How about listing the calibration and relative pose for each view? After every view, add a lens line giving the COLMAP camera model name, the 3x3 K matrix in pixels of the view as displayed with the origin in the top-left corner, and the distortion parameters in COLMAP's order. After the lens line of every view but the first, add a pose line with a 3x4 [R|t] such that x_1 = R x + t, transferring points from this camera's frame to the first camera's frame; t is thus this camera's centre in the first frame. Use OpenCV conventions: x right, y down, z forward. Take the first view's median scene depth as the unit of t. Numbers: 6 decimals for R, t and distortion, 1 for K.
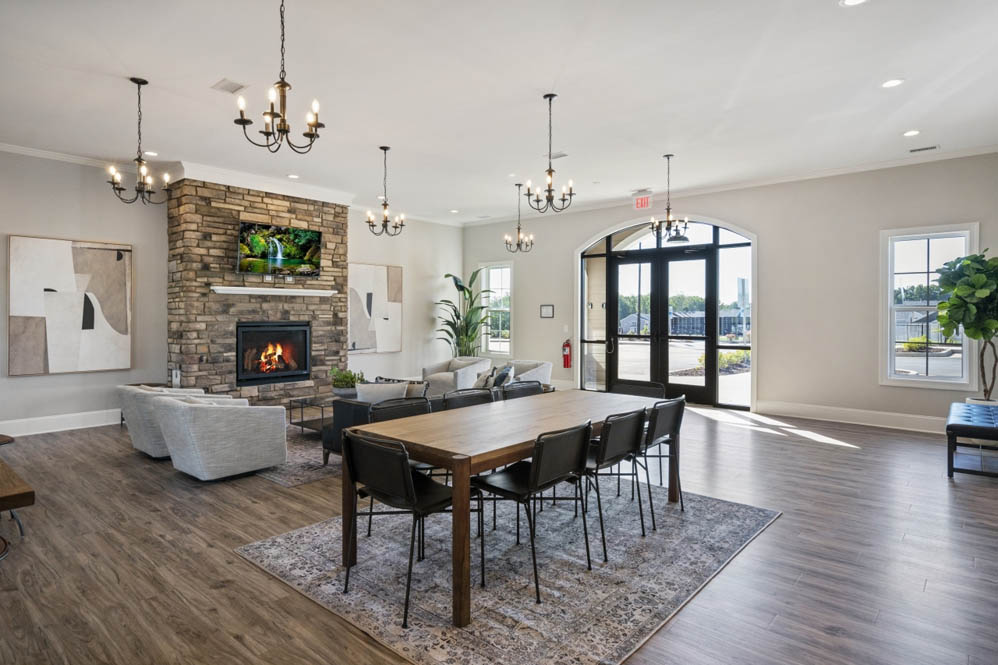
lens RADIAL K [[557.9, 0, 500.7], [0, 557.9, 322.8], [0, 0, 1]] dist [-0.001509, -0.000125]
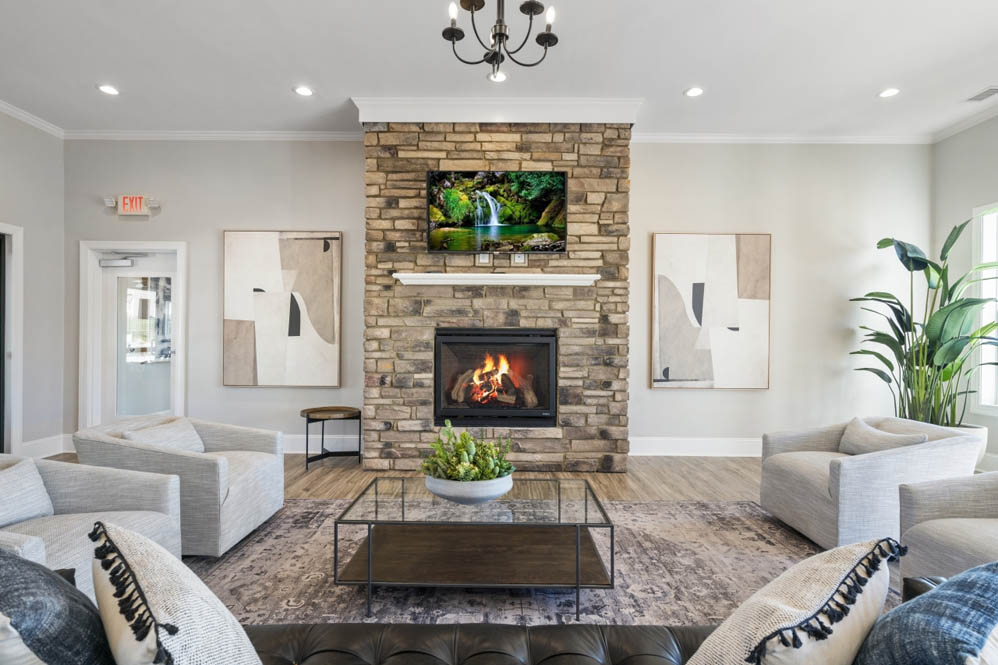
lens RADIAL K [[493.9, 0, 498.7], [0, 493.9, 338.4], [0, 0, 1]] dist [0.005815, 0.000340]
pose [[0.656442, 0.003352, -0.754369, 0.017539], [-0.017583, 0.999786, -0.010858, 0.015268], [0.754171, 0.020392, 0.656361, 0.640920]]
